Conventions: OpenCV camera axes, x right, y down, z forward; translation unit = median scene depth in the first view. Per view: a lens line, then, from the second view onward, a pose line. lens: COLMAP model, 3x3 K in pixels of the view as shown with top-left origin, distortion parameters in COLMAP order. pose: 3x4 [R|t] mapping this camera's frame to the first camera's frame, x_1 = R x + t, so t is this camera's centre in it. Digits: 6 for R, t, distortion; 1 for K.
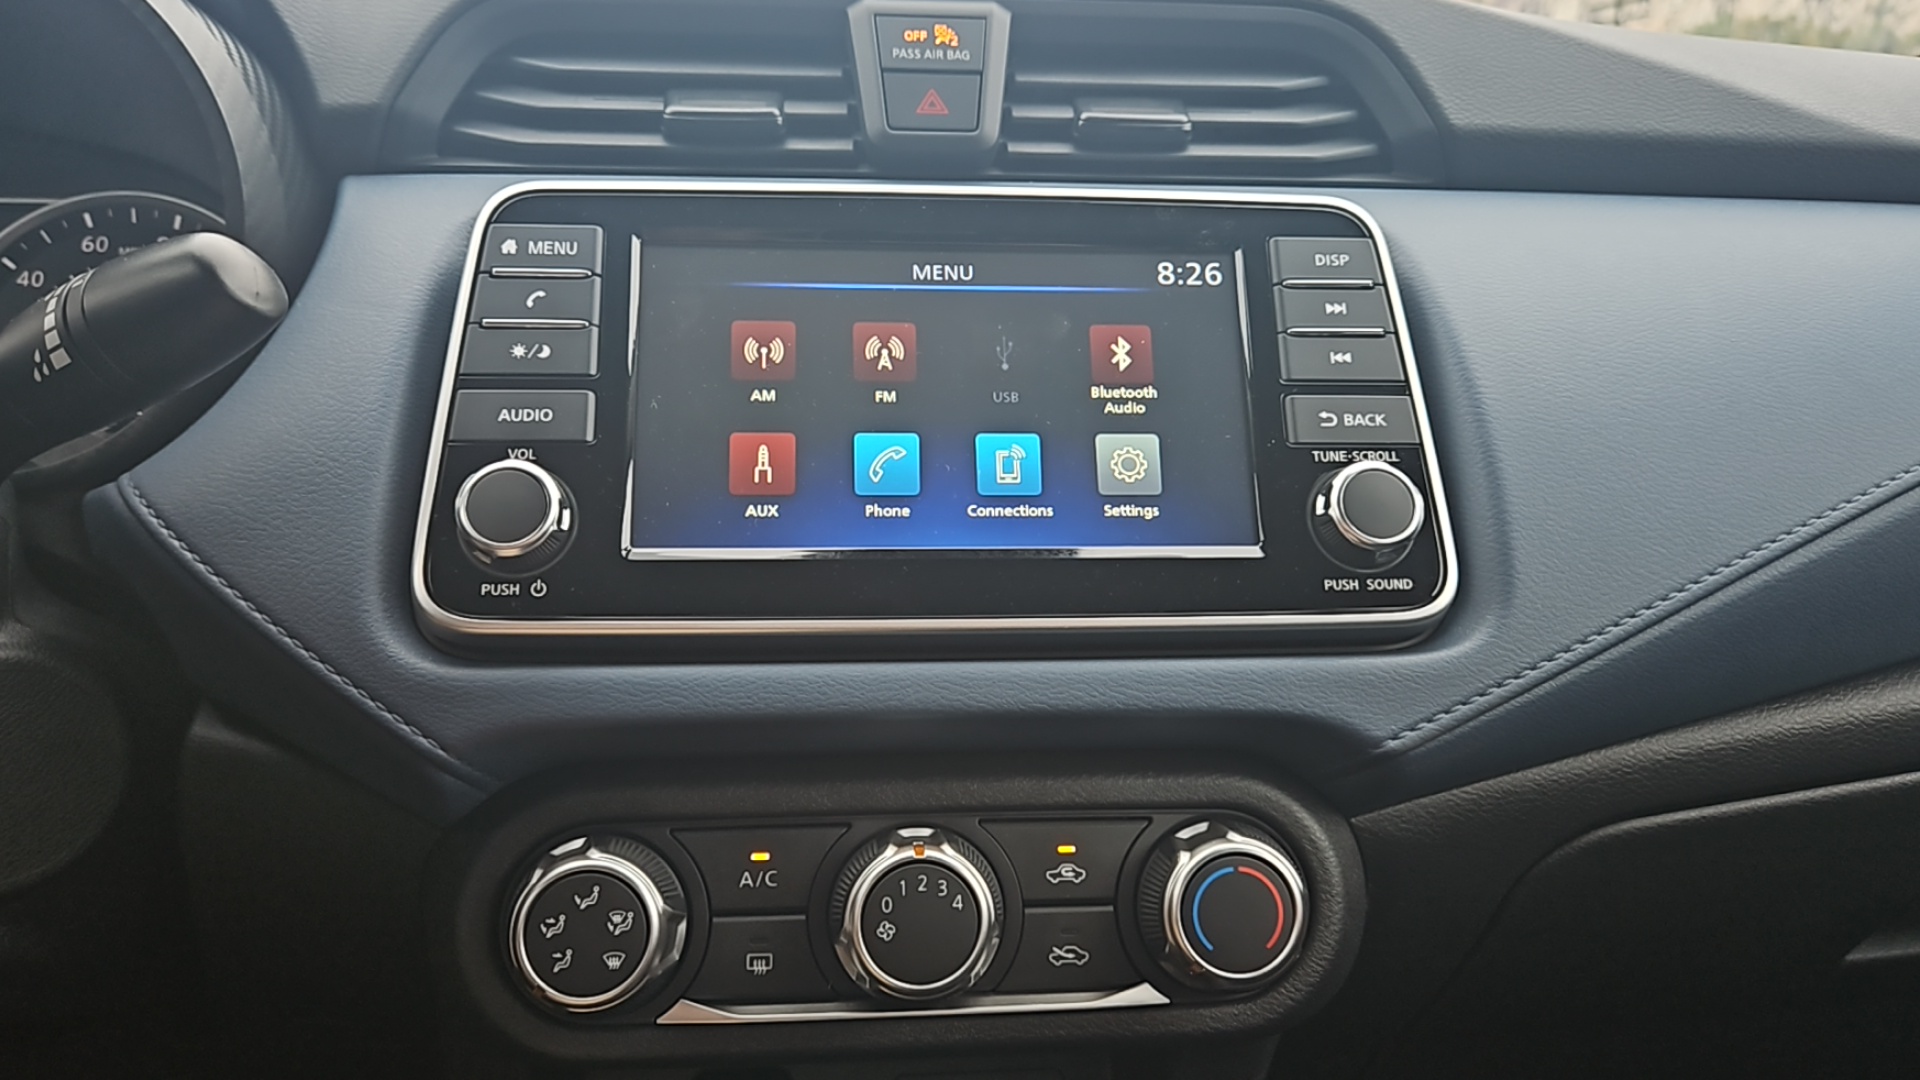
lens RADIAL K [[1471.6, 0, 967.7], [0, 1471.6, 527.4], [0, 0, 1]] dist [0.035892, -0.056822]
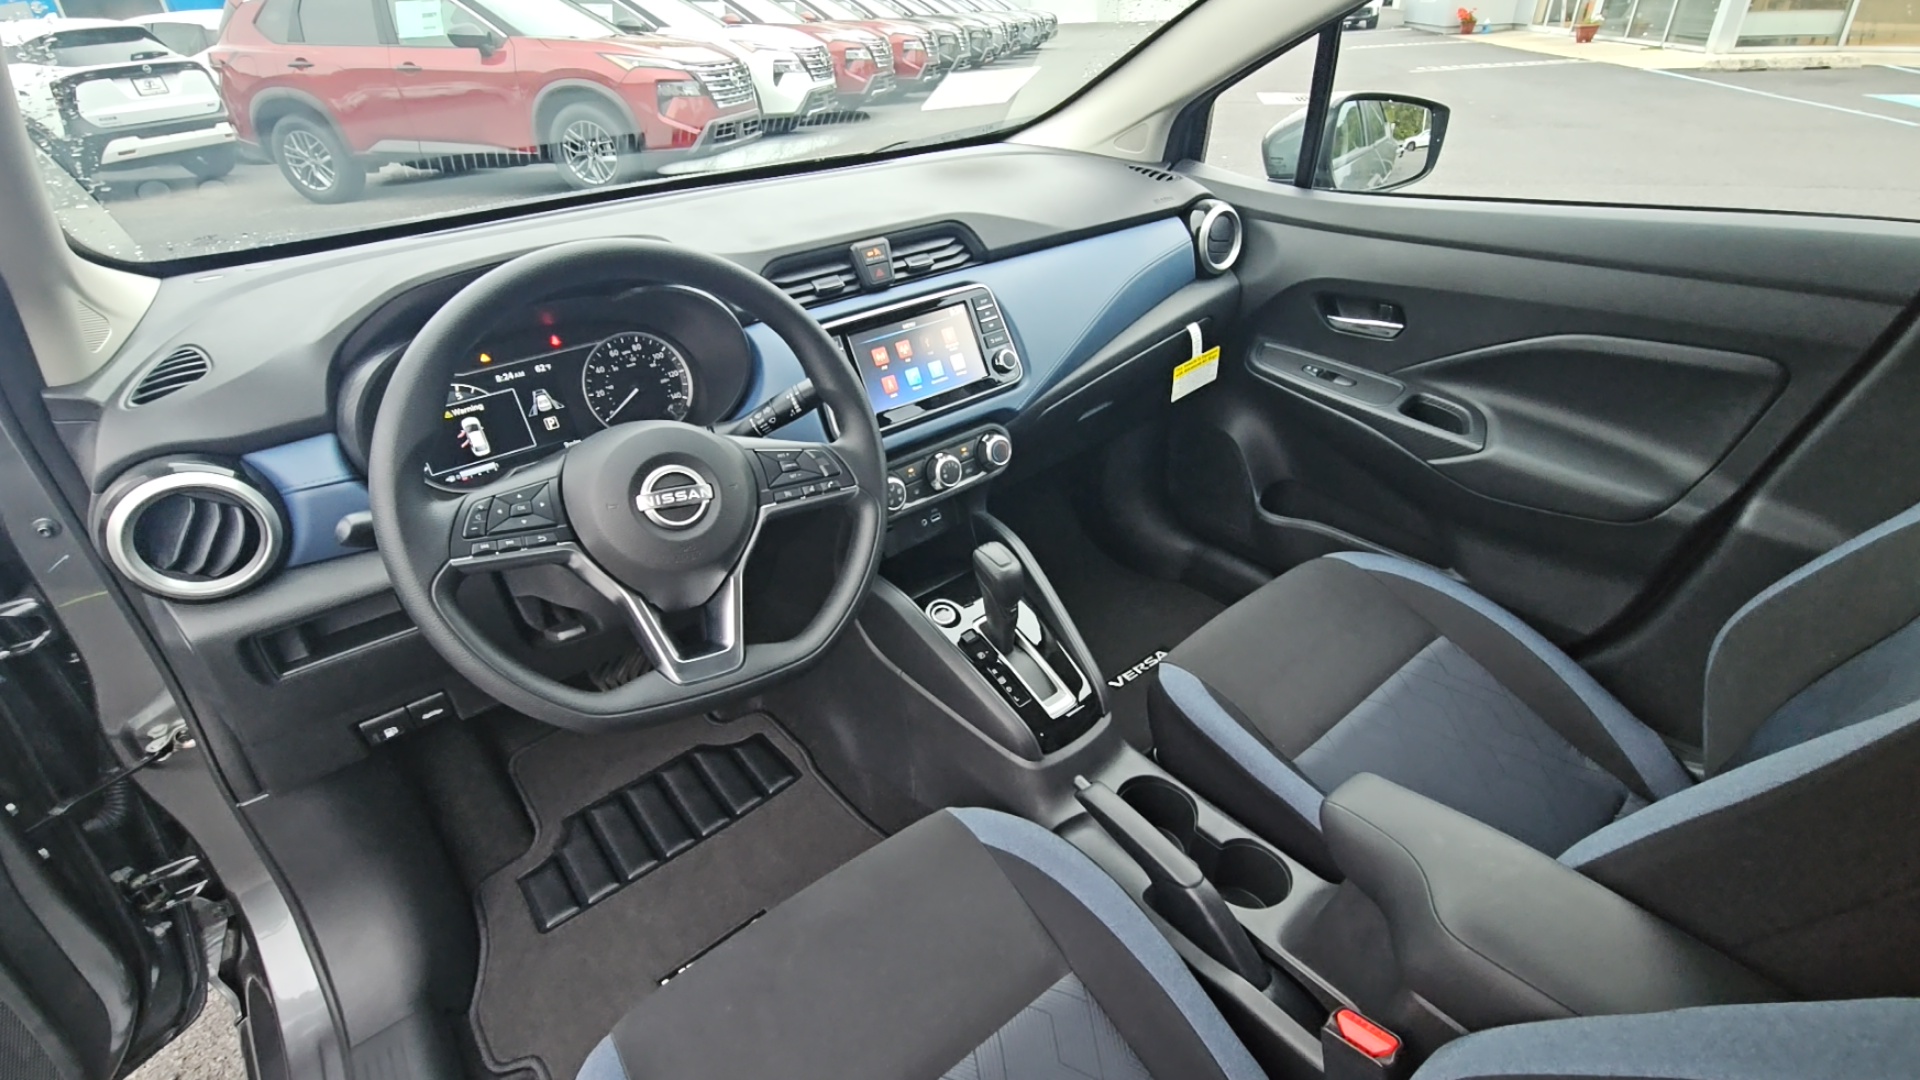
lens RADIAL K [[859.5, 0, 959.6], [0, 859.5, 535.0], [0, 0, 1]] dist [0.013231, -0.010563]
pose [[0.829075, -0.331425, 0.450324, -1.246927], [0.146551, 0.906039, 0.397009, -0.610538], [-0.539590, -0.263155, 0.799745, -1.220311]]
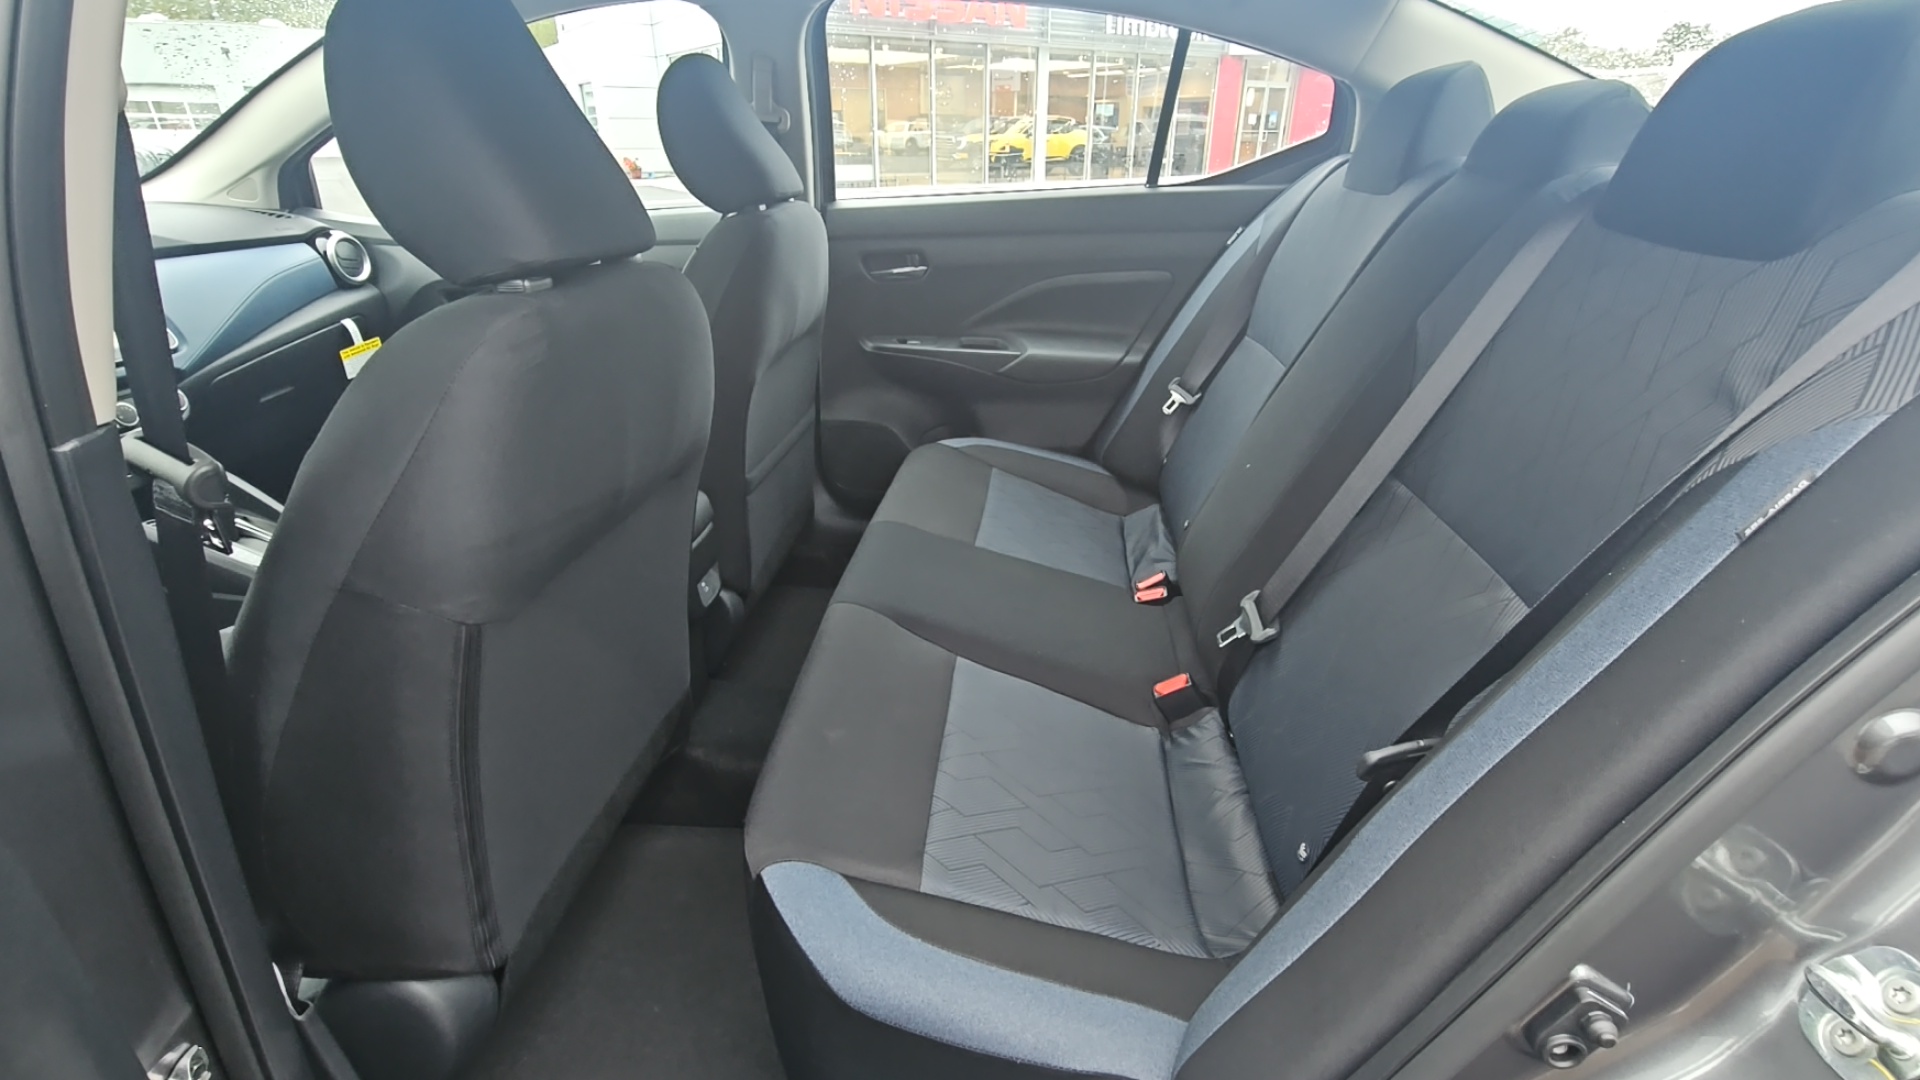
lens RADIAL K [[859.5, 0, 961.8], [0, 859.5, 527.2], [0, 0, 1]] dist [0.013231, -0.010563]
pose [[0.184621, -0.412198, 0.892193, -2.489882], [0.166854, 0.907765, 0.384866, -0.091140], [-0.968543, 0.077811, 0.236370, -2.809600]]
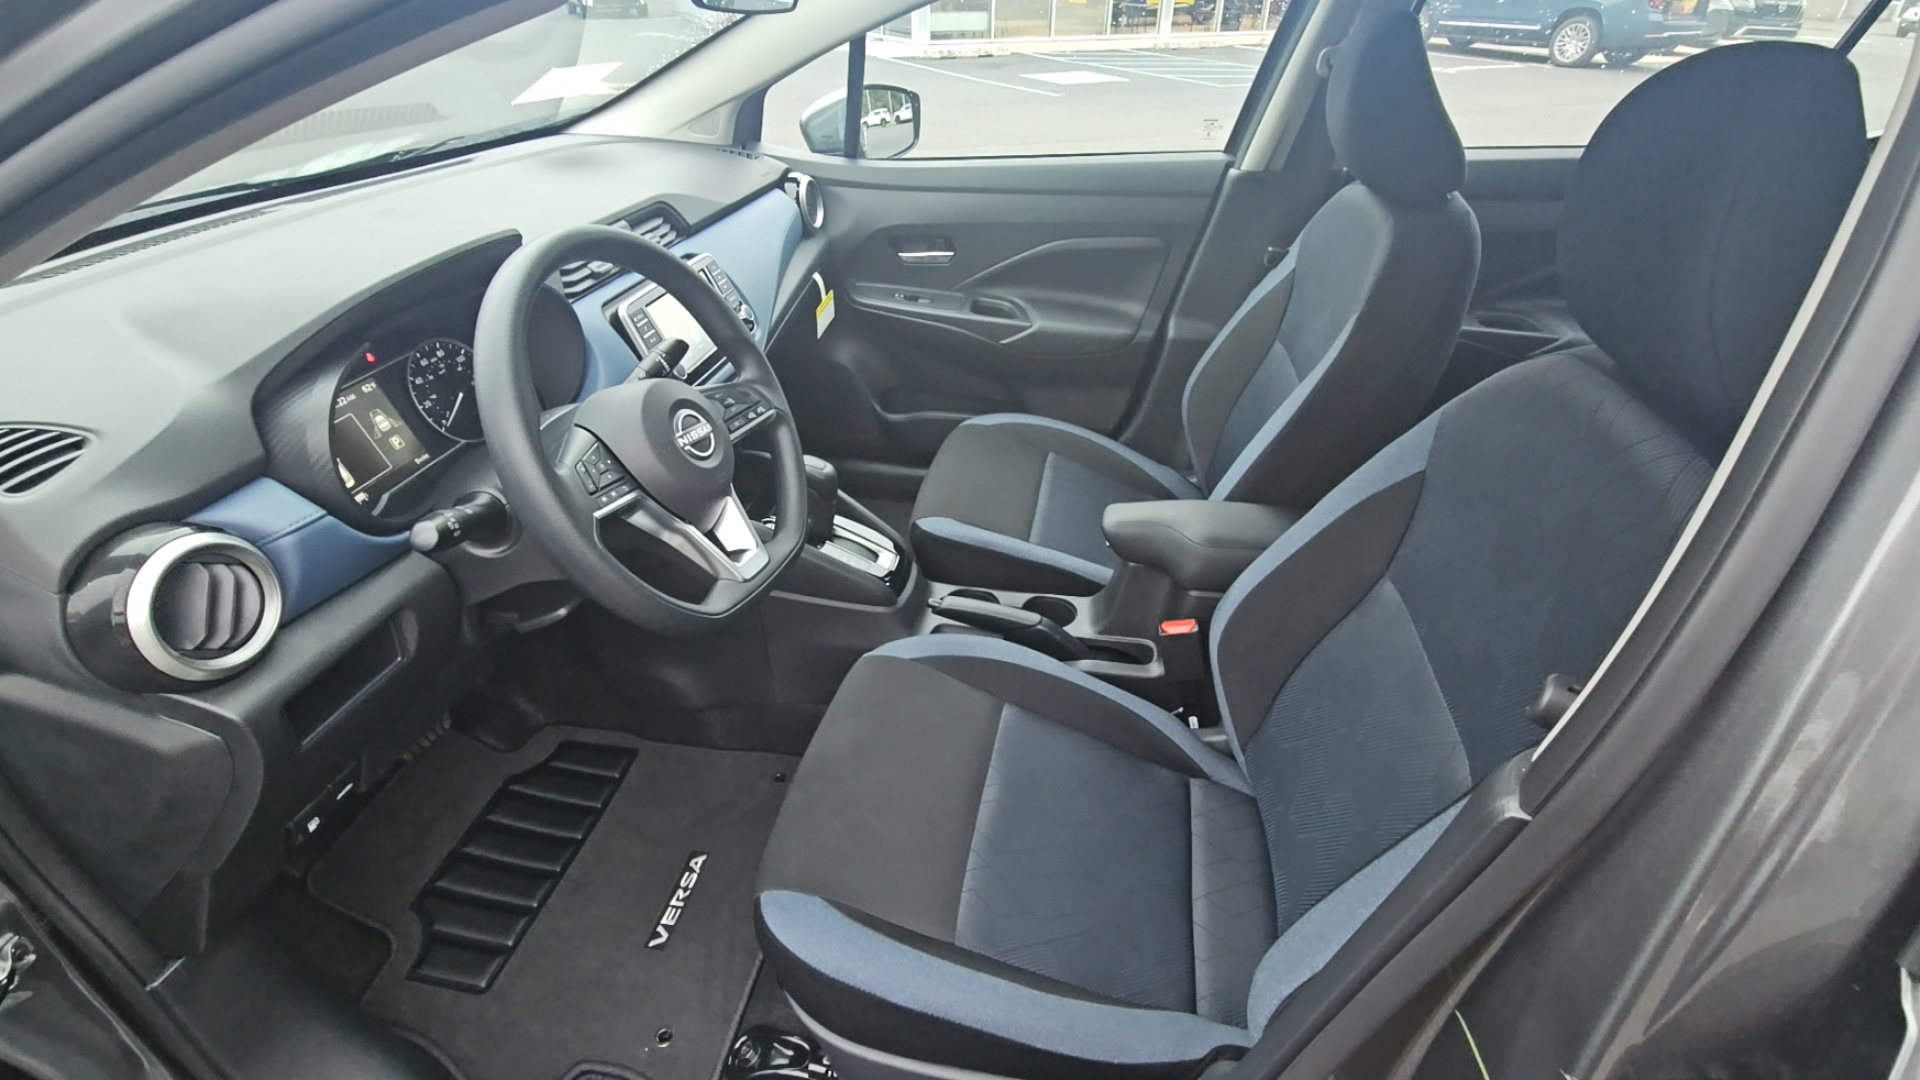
lens RADIAL K [[859.5, 0, 959.9], [0, 859.5, 531.8], [0, 0, 1]] dist [0.013231, -0.010563]
pose [[0.267877, -0.529477, 0.804920, -2.535054], [0.156103, 0.848267, 0.506039, -0.825724], [-0.950723, -0.009905, 0.309884, -0.762189]]
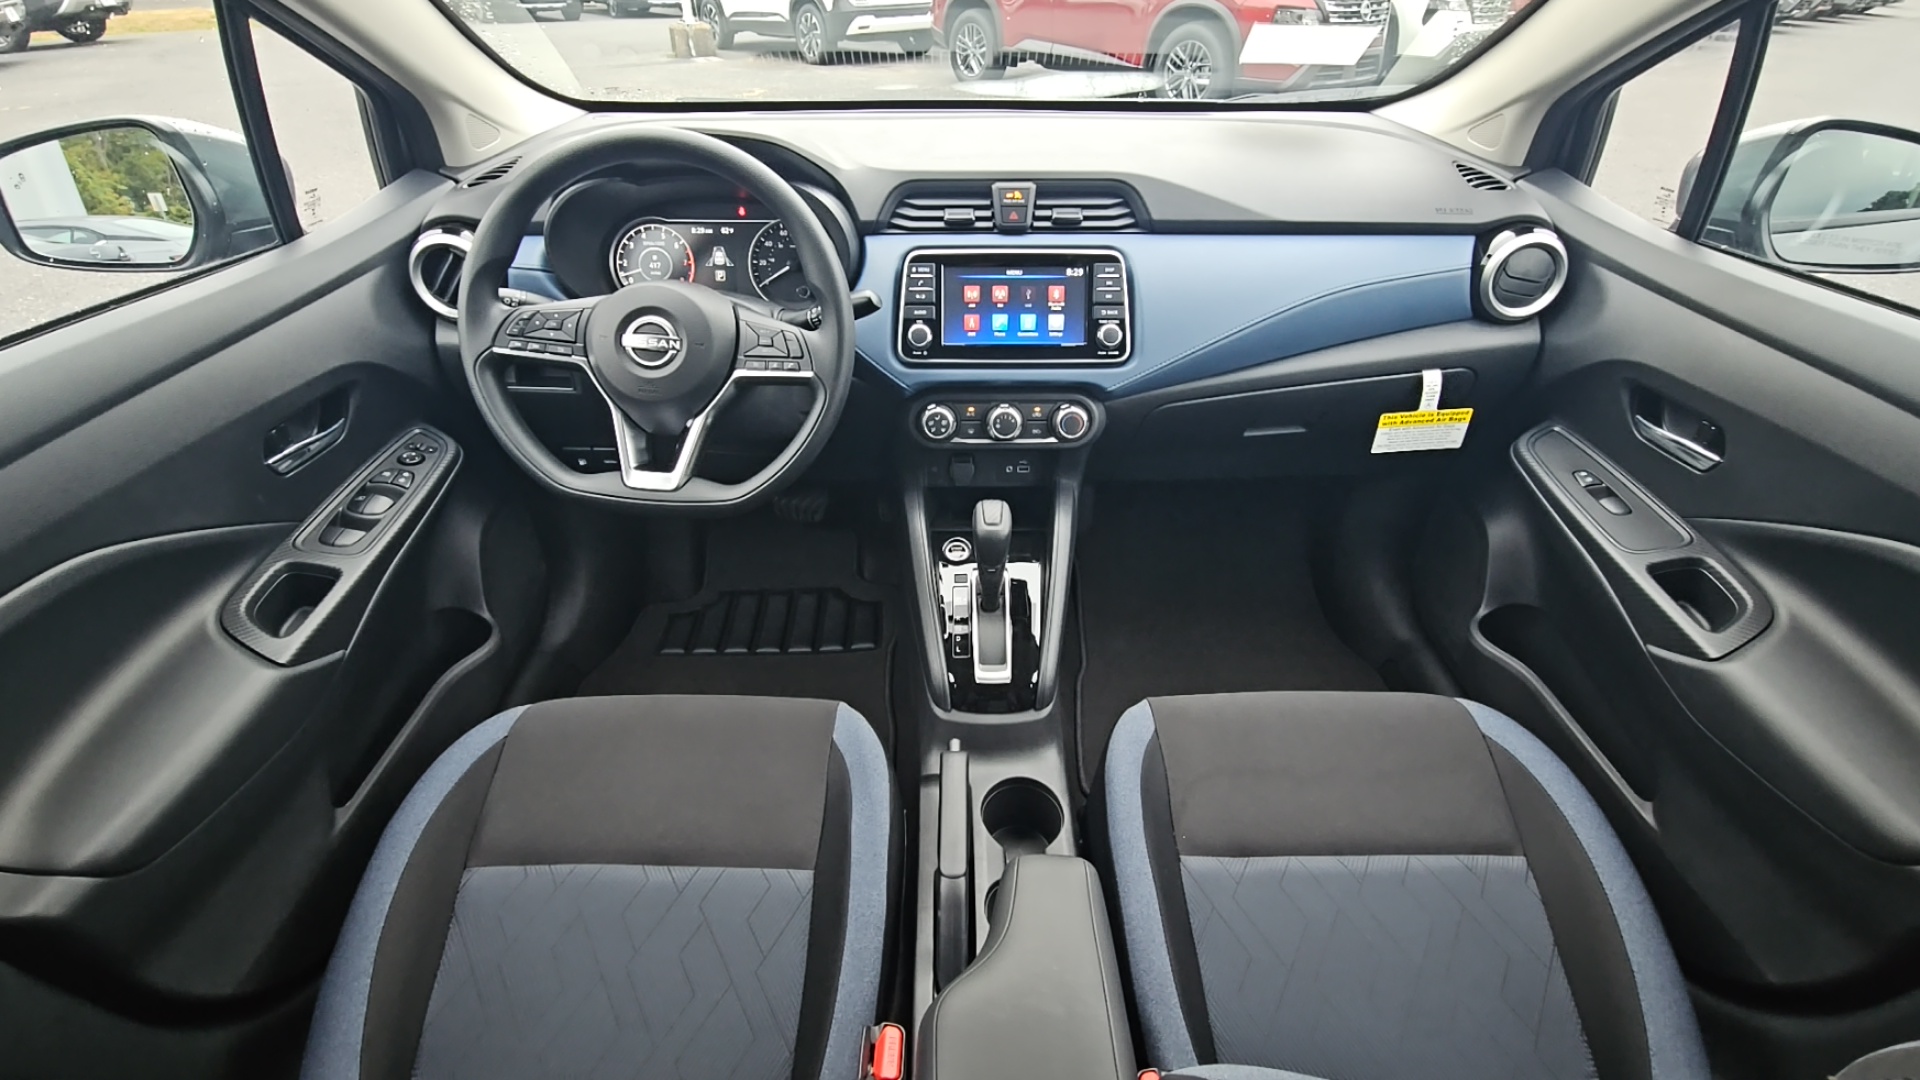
lens RADIAL K [[859.5, 0, 961.1], [0, 859.5, 540.7], [0, 0, 1]] dist [0.013231, -0.010563]
pose [[0.996349, 0.040307, -0.075260, 0.048986], [-0.004941, 0.907274, 0.420510, -0.537504], [0.085231, -0.418603, 0.904161, -1.620940]]
